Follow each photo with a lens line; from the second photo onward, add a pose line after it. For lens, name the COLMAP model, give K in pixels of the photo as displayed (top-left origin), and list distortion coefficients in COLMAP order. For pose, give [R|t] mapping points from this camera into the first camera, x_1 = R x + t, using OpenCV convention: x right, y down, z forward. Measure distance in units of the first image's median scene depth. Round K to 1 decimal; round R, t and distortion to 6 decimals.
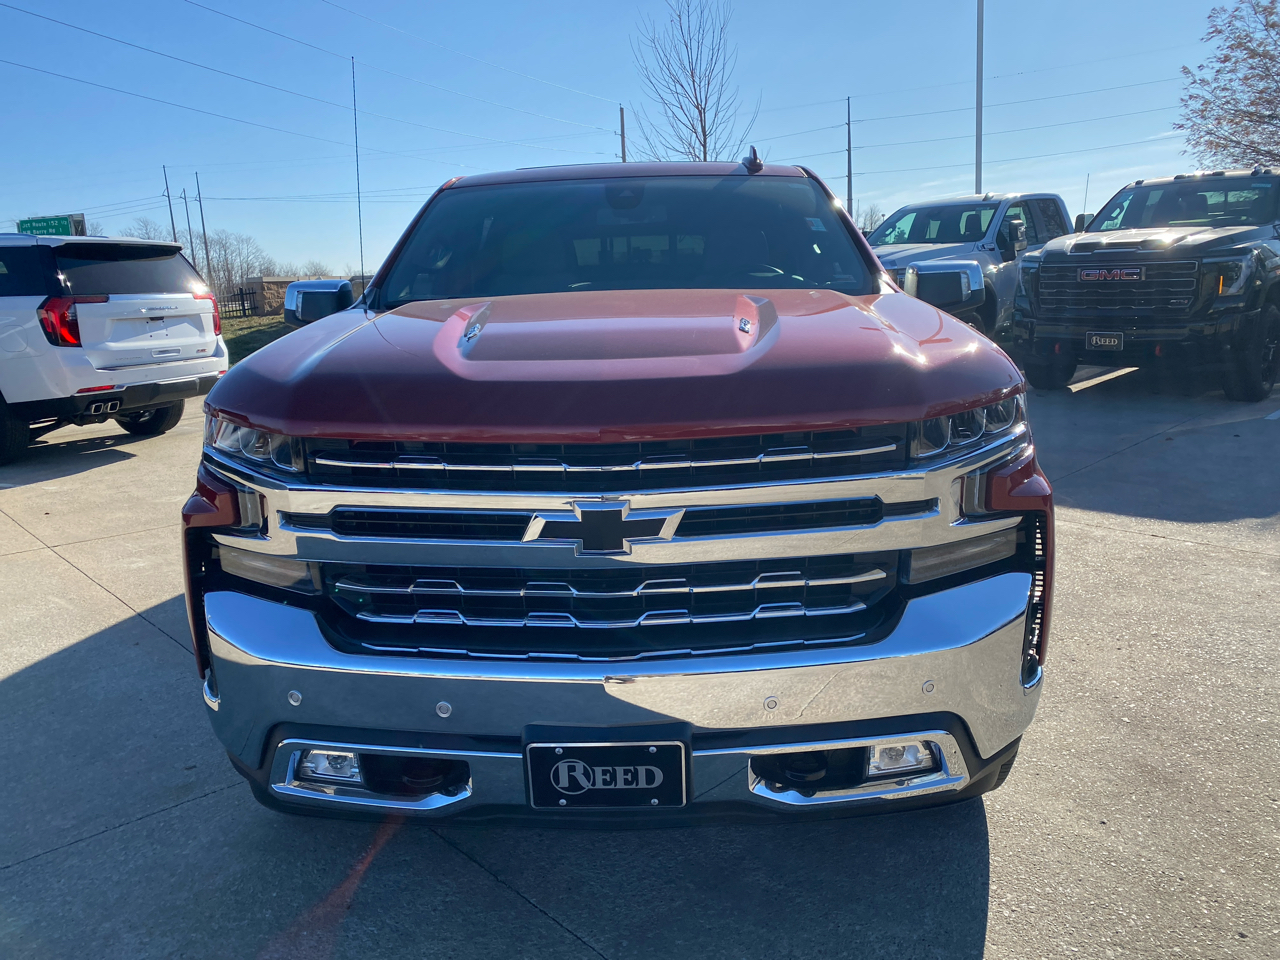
lens RADIAL K [[979.1, 0, 640.9], [0, 979.1, 478.1], [0, 0, 1]] dist [0.035221, -0.031190]
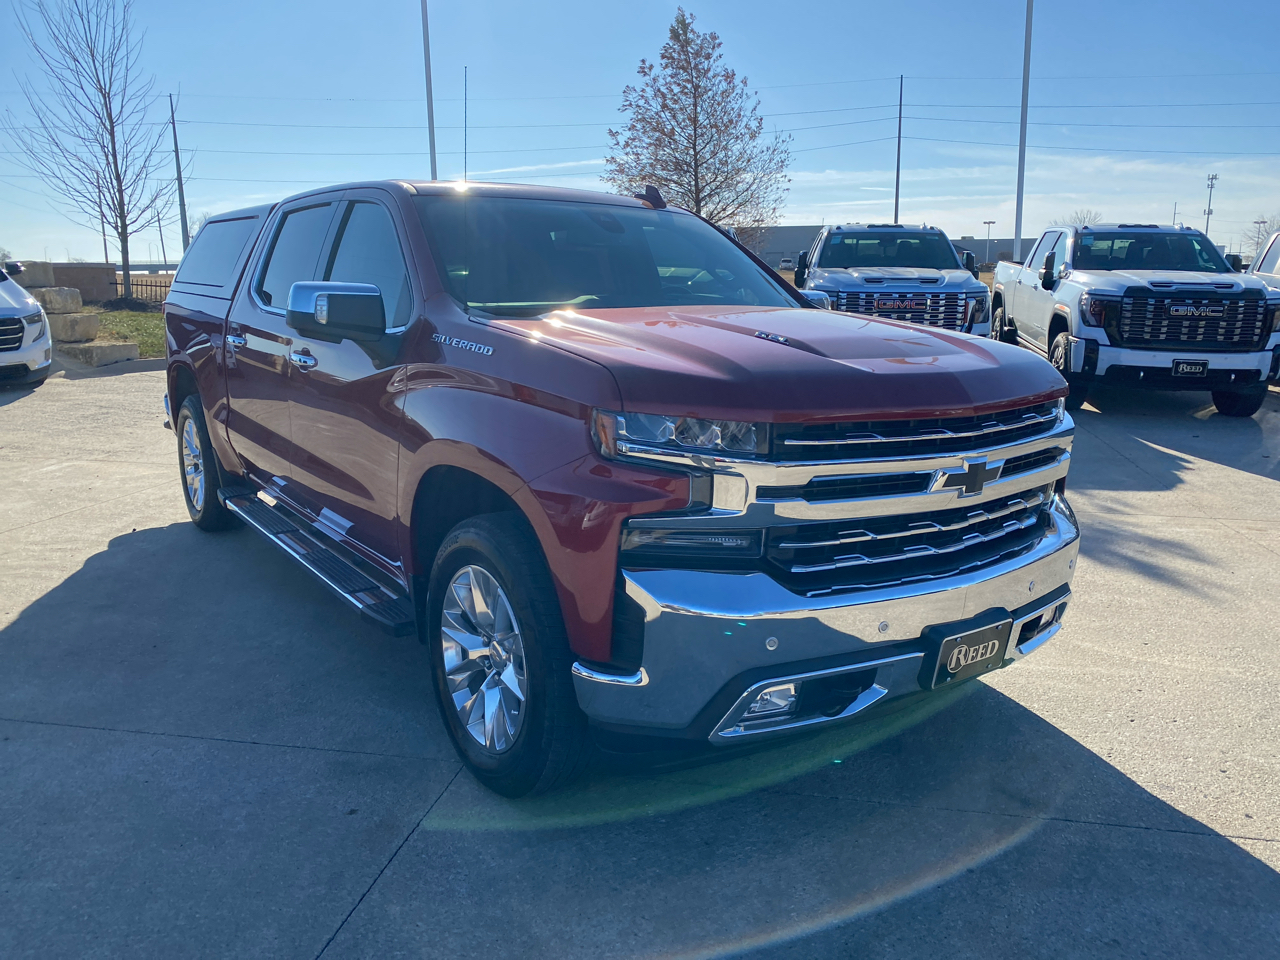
lens RADIAL K [[979.1, 0, 643.5], [0, 979.1, 479.0], [0, 0, 1]] dist [0.035221, -0.031190]
pose [[0.798418, -0.076277, 0.597252, -1.188652], [0.084958, 0.996291, 0.013667, -0.004274], [-0.596079, 0.039829, 0.801937, 0.138696]]
